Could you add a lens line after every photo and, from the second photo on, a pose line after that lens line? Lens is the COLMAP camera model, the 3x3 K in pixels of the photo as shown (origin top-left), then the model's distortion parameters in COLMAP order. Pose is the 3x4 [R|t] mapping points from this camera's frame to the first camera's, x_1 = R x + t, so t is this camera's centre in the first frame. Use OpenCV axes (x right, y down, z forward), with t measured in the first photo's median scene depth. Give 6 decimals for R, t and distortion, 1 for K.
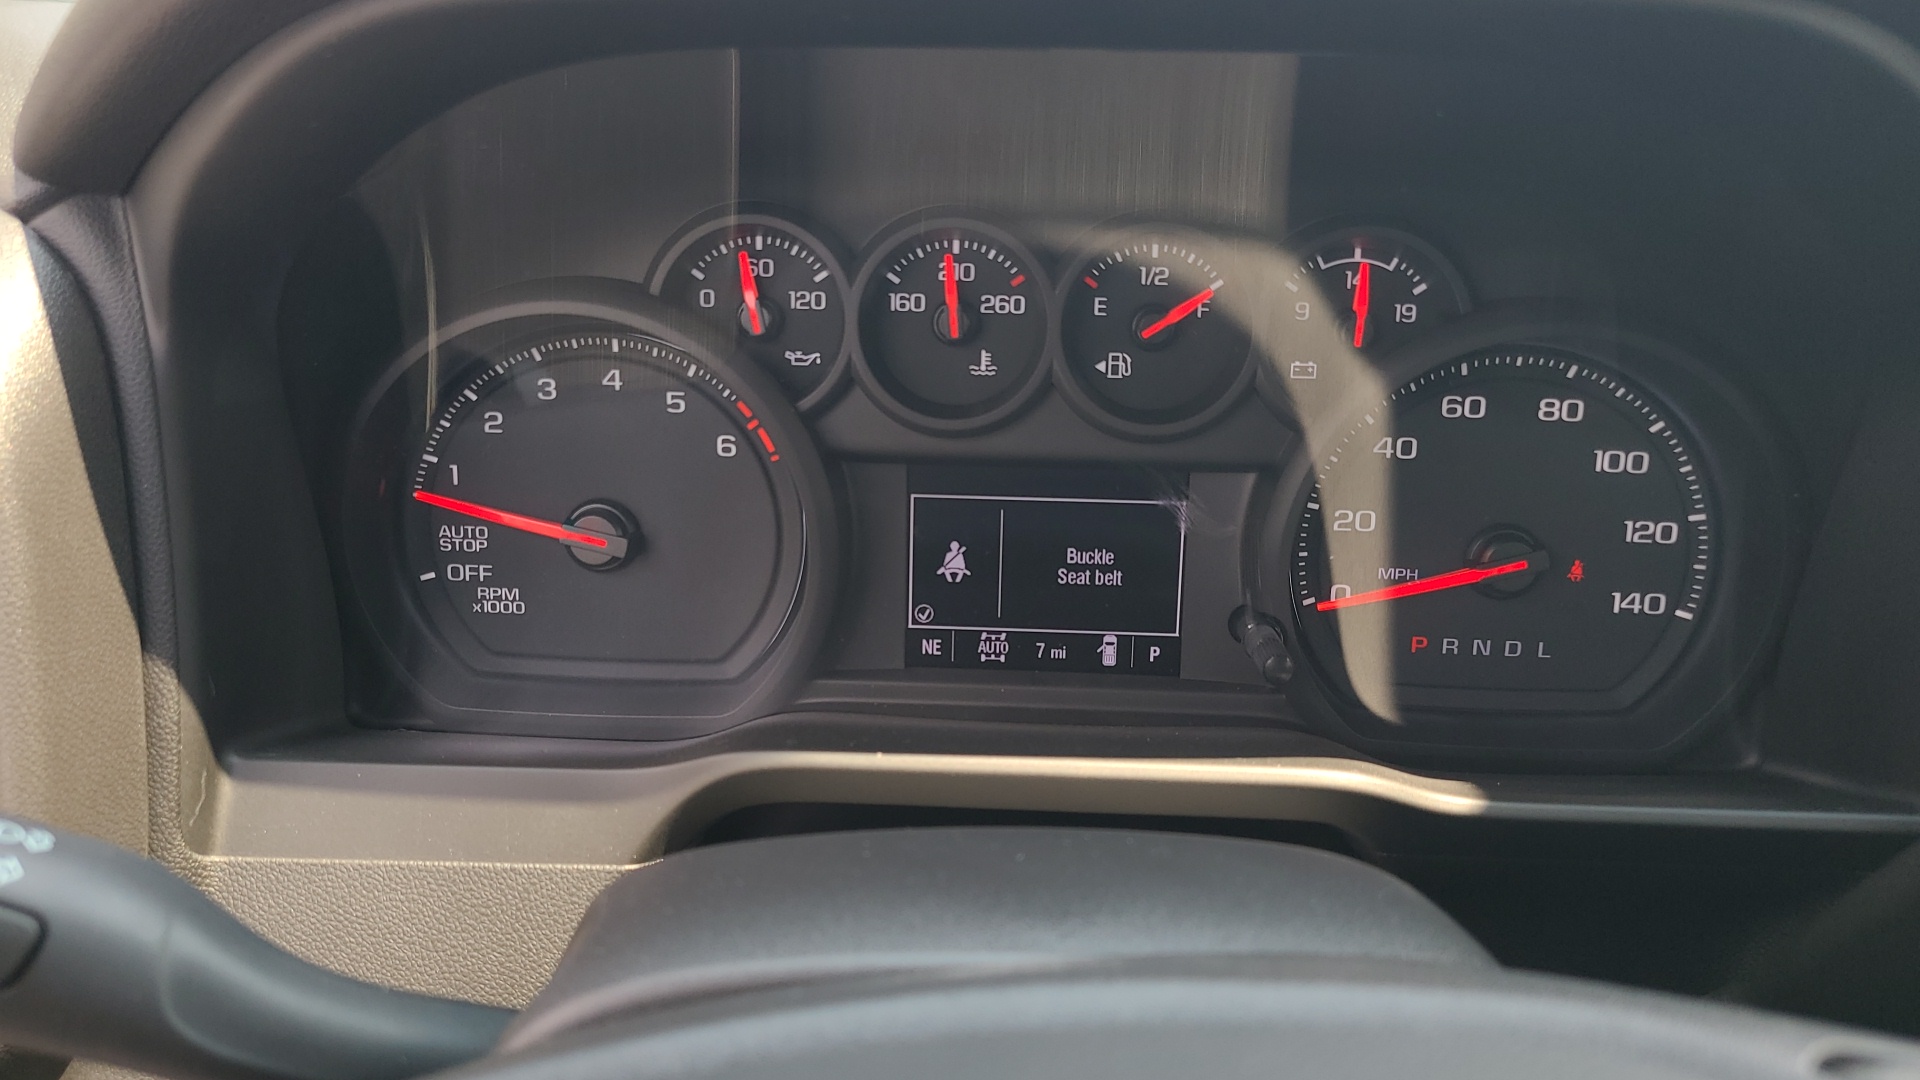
lens RADIAL K [[1460.5, 0, 964.8], [0, 1460.5, 556.8], [0, 0, 1]] dist [0.049367, -0.033726]
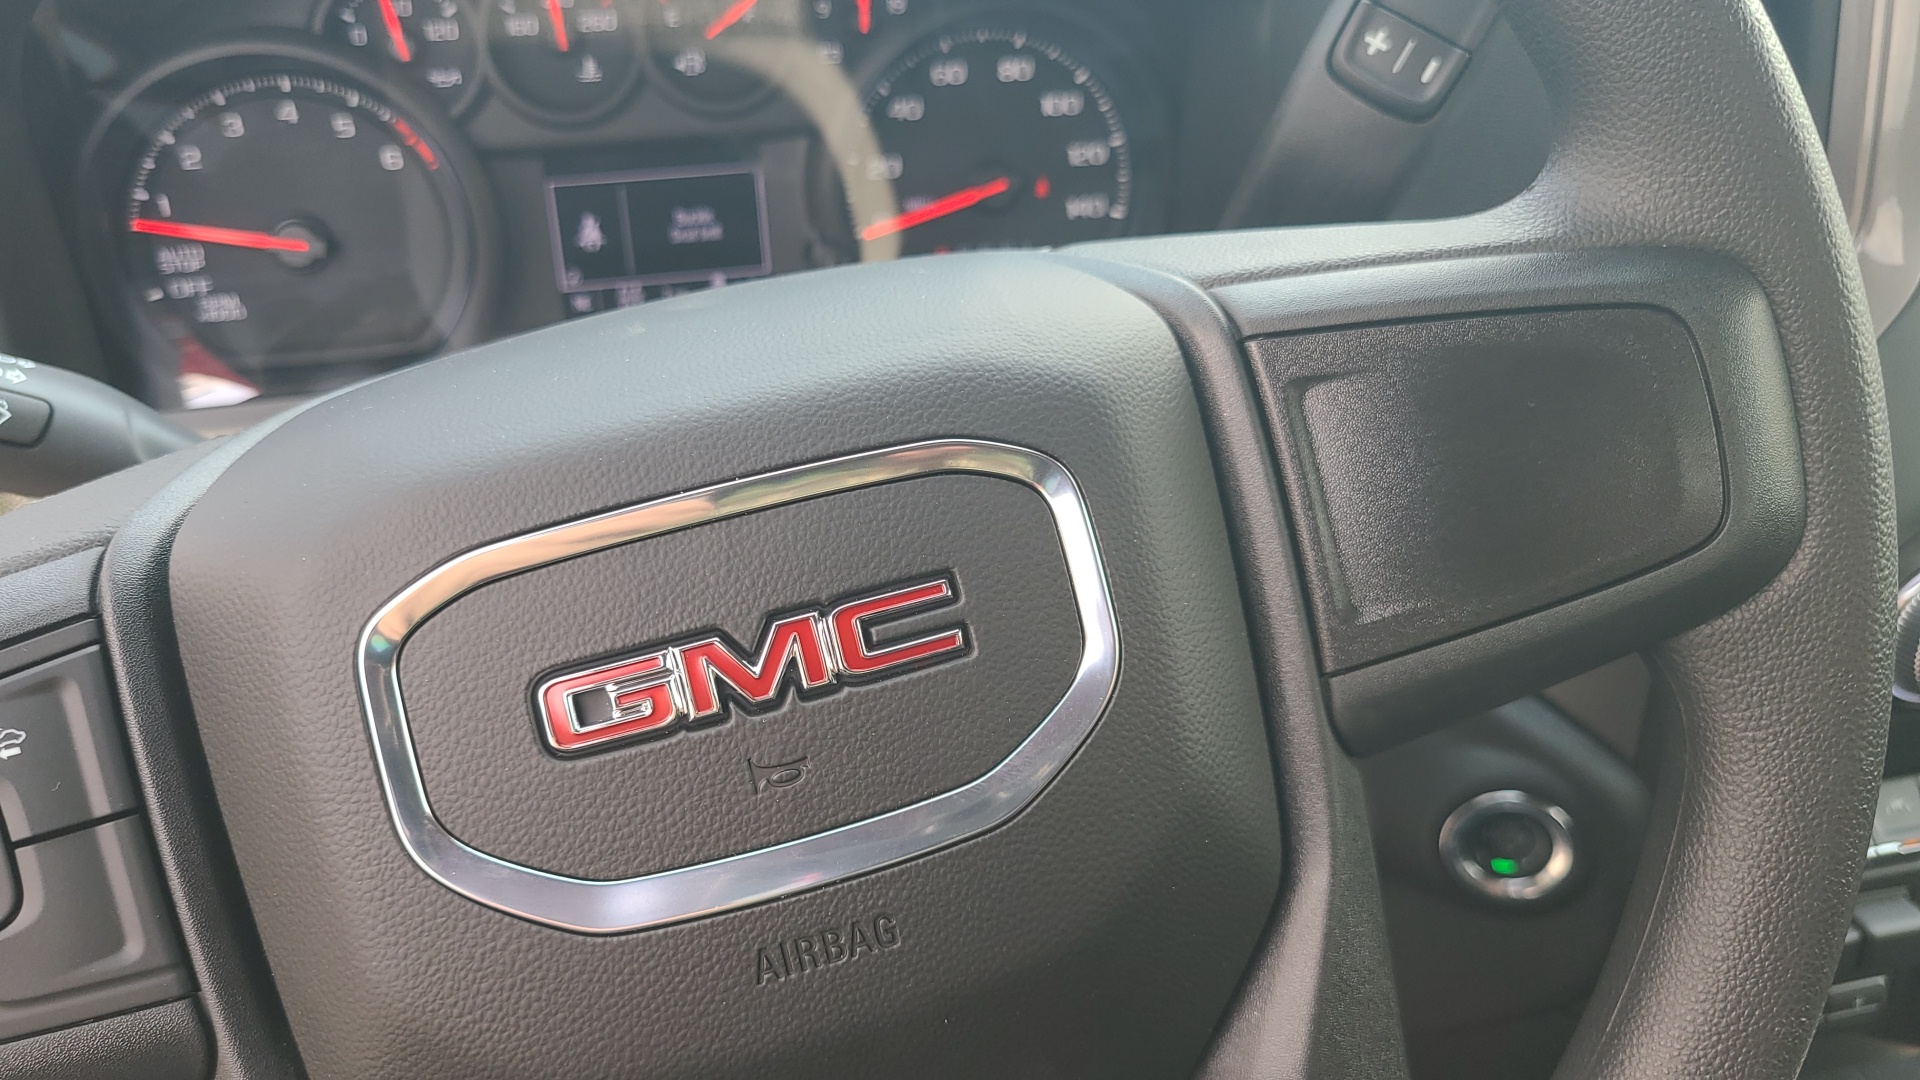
lens RADIAL K [[1460.5, 0, 894.5], [0, 1460.5, 532.0], [0, 0, 1]] dist [0.049367, -0.033726]
pose [[0.969008, -0.152475, 0.194357, -0.039942], [0.133579, 0.985250, 0.106954, 0.164803], [-0.207798, -0.077677, 0.975083, -0.355220]]
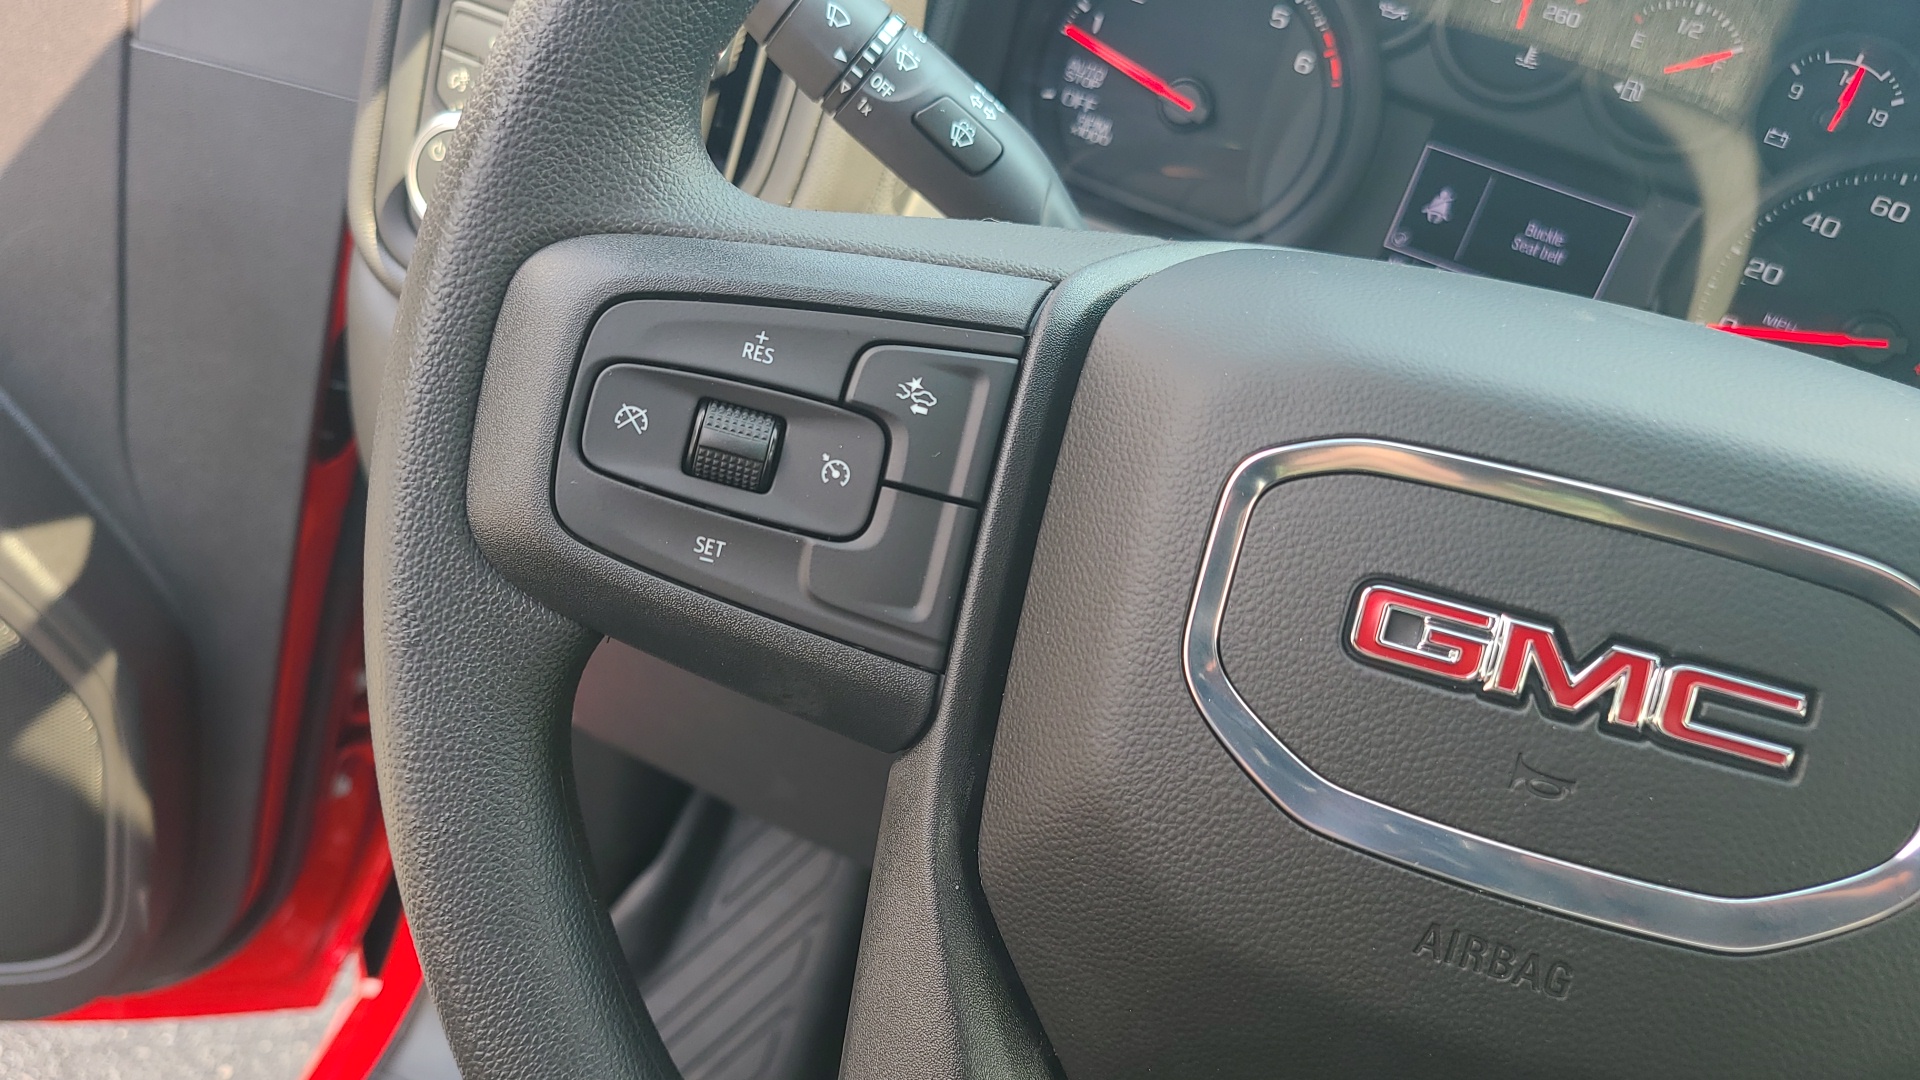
lens RADIAL K [[1460.5, 0, 988.1], [0, 1460.5, 514.6], [0, 0, 1]] dist [0.049367, -0.033726]
pose [[0.935433, 0.338834, -0.100783, -0.160027], [-0.323063, 0.935141, 0.145400, 0.202400], [0.143512, -0.103452, 0.984226, -0.370761]]
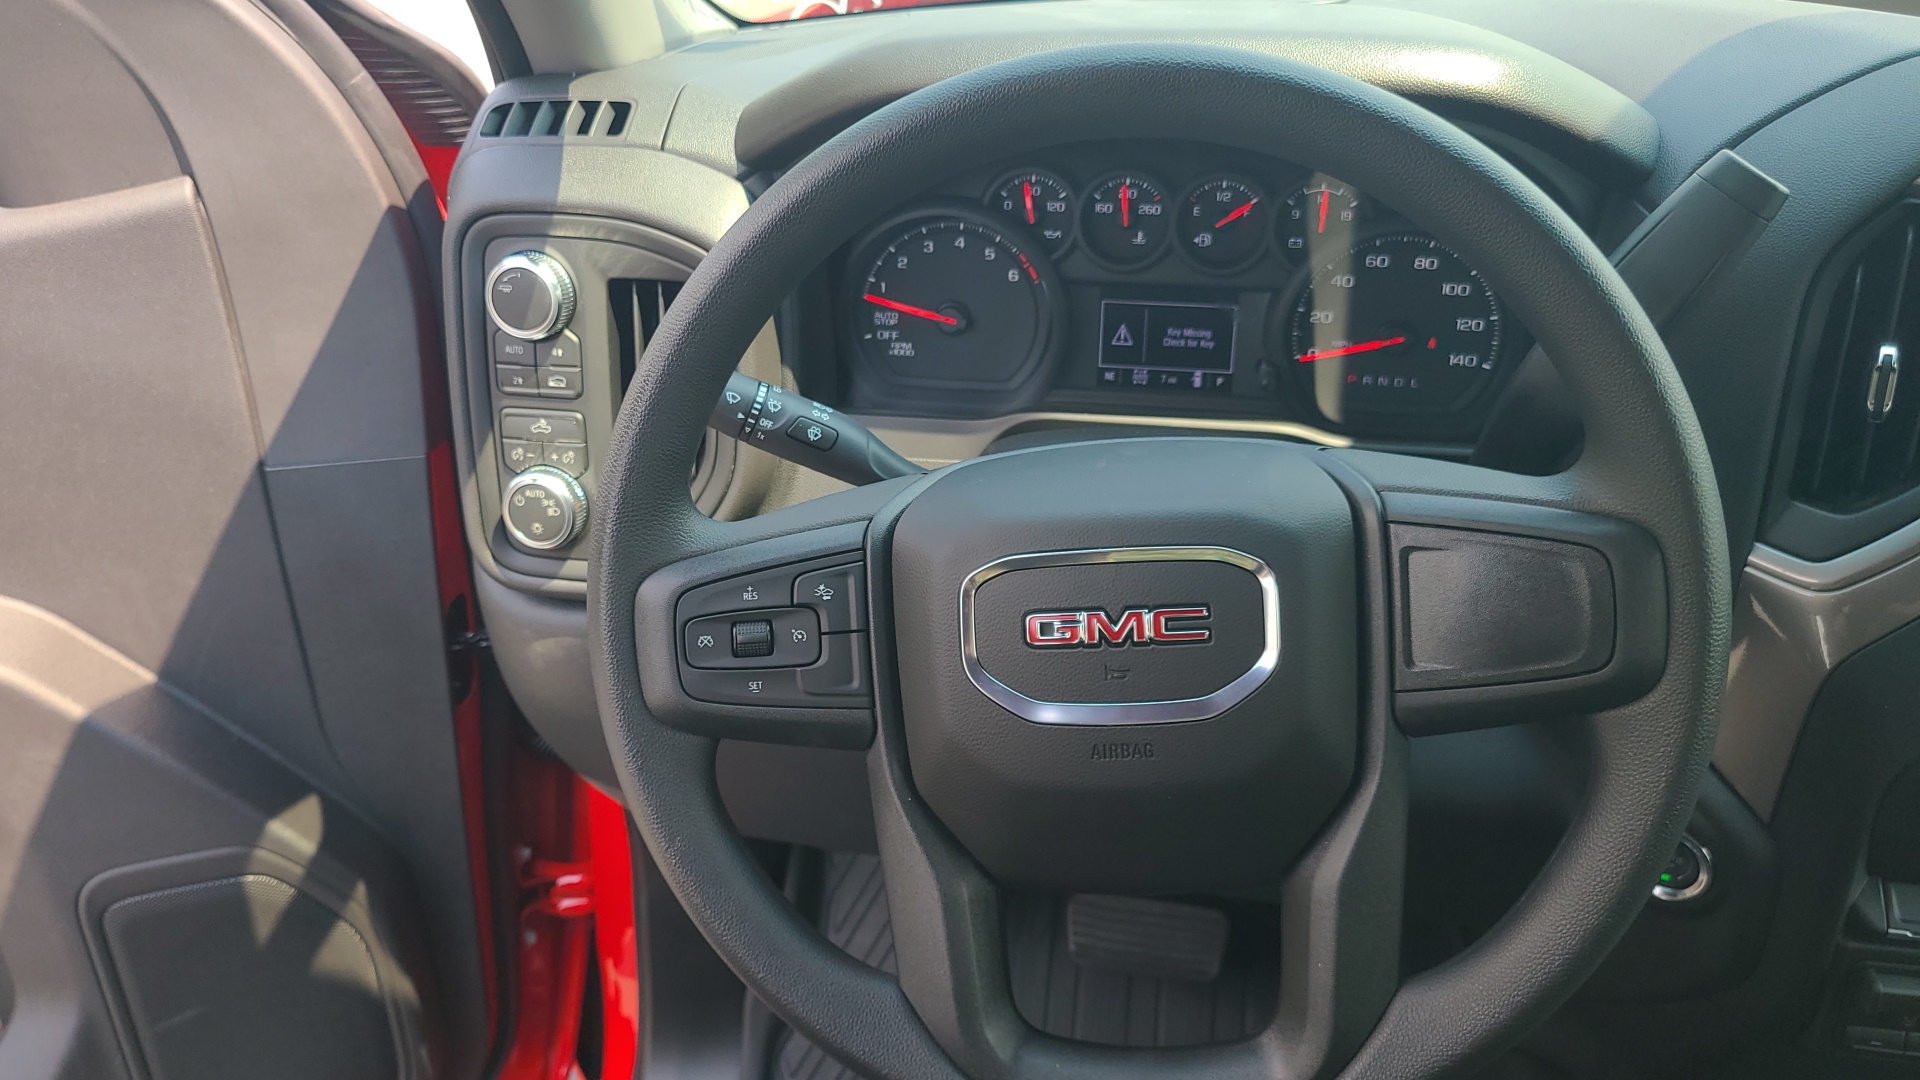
lens RADIAL K [[1460.5, 0, 966.7], [0, 1460.5, 519.3], [0, 0, 1]] dist [0.049367, -0.033726]
pose [[0.992420, 0.034045, -0.118083, 0.027683], [-0.019405, 0.992219, 0.122982, 0.013533], [0.121351, -0.119758, 0.985359, -1.098804]]
